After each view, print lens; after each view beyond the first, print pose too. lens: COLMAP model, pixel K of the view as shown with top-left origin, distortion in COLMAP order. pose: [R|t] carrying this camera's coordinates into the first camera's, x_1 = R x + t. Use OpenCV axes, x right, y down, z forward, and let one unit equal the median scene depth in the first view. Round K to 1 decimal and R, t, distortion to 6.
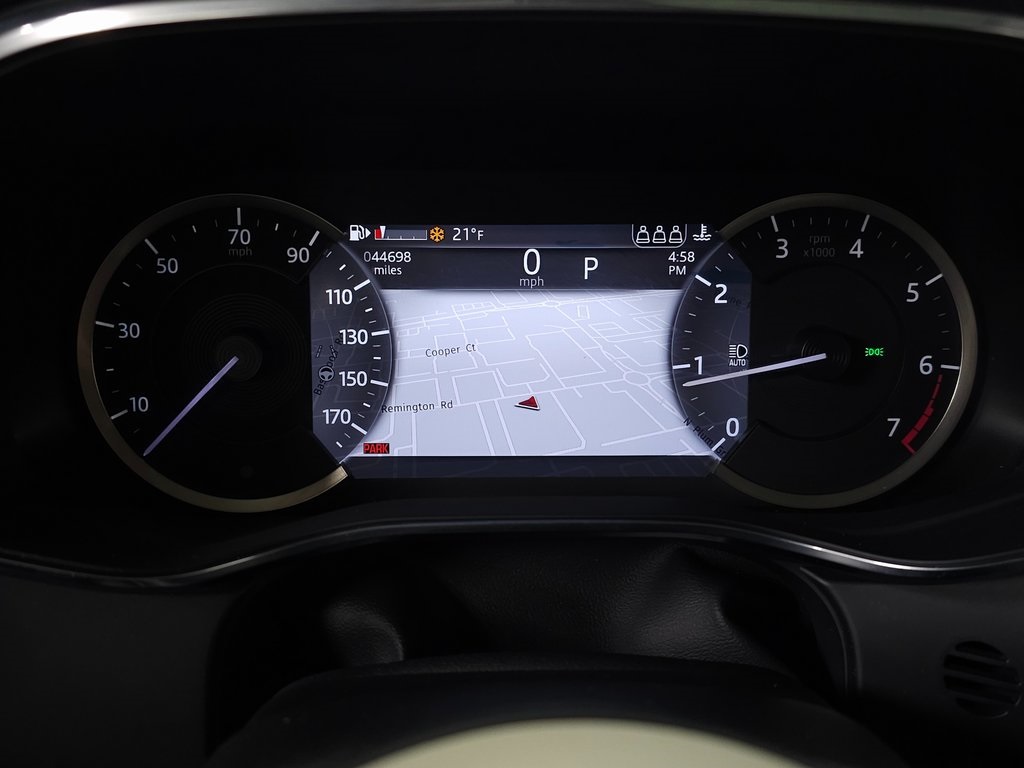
lens RADIAL K [[779.0, 0, 488.0], [0, 779.0, 370.5], [0, 0, 1]] dist [0.039055, -0.055761]
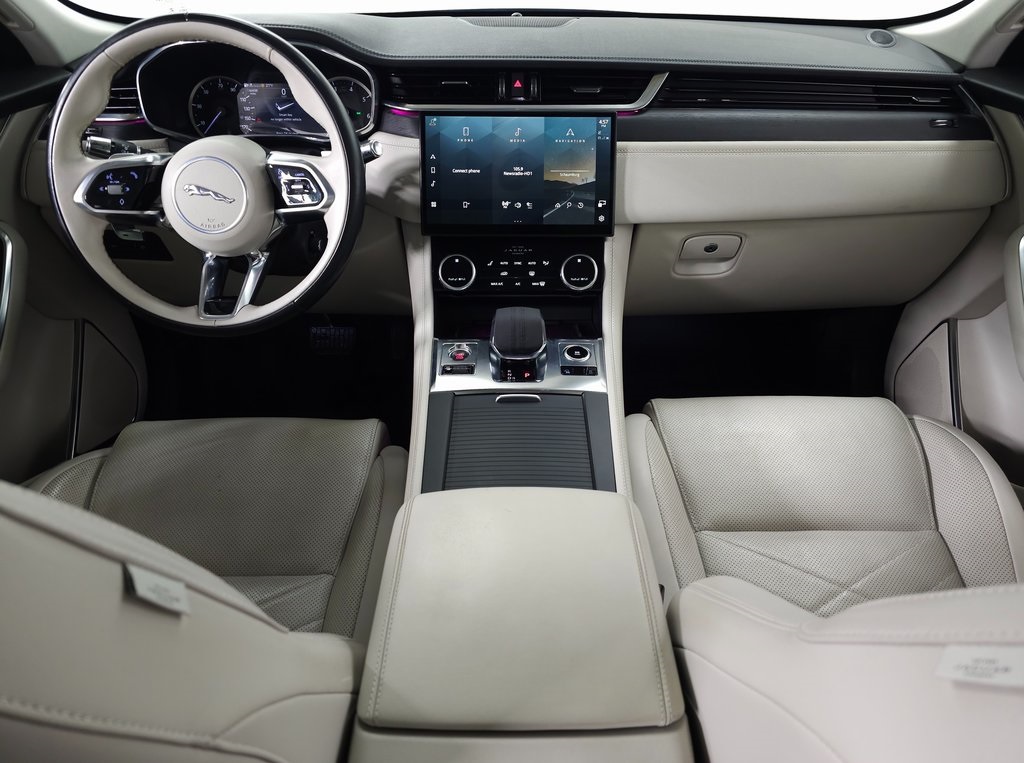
lens RADIAL K [[693.3, 0, 517.5], [0, 693.3, 383.3], [0, 0, 1]] dist [0.052059, -0.053696]
pose [[0.999711, 0.011938, -0.020886, 1.554793], [-0.007677, 0.981098, 0.193361, 0.745869], [0.022799, -0.193145, 0.980905, -3.398838]]
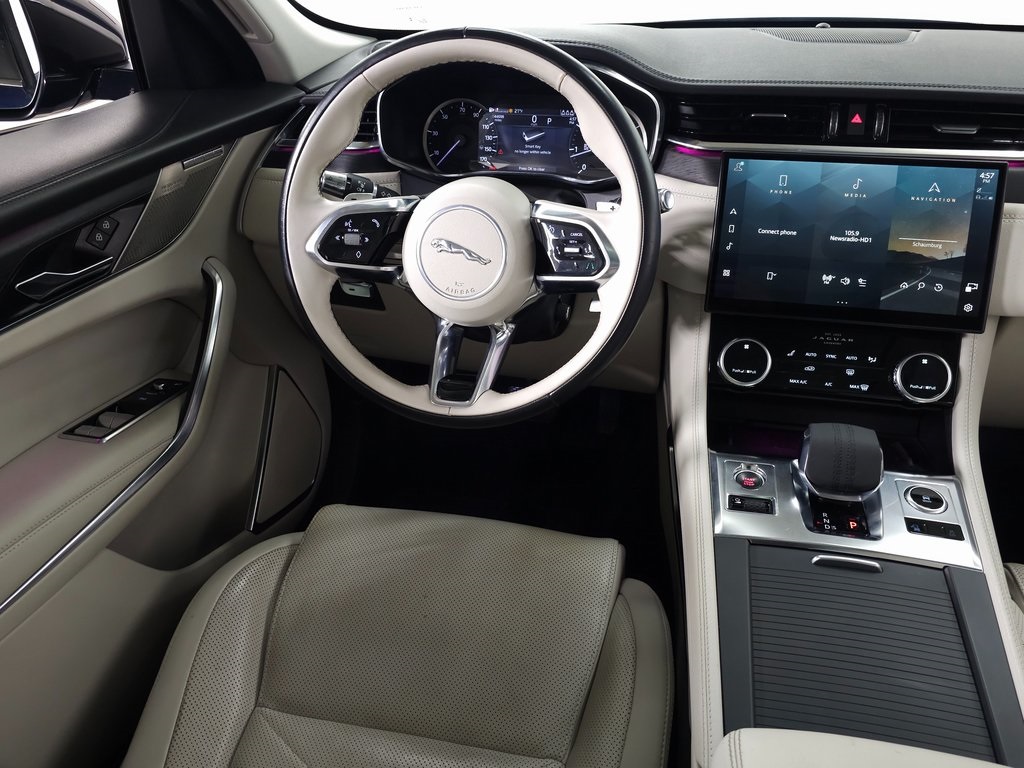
lens RADIAL K [[779.0, 0, 507.0], [0, 779.0, 384.2], [0, 0, 1]] dist [0.039055, -0.055761]
pose [[0.967738, 0.108797, -0.227256, 0.937183], [-0.072768, 0.984216, 0.161316, 0.532423], [0.241220, -0.139575, 0.960381, -2.897458]]
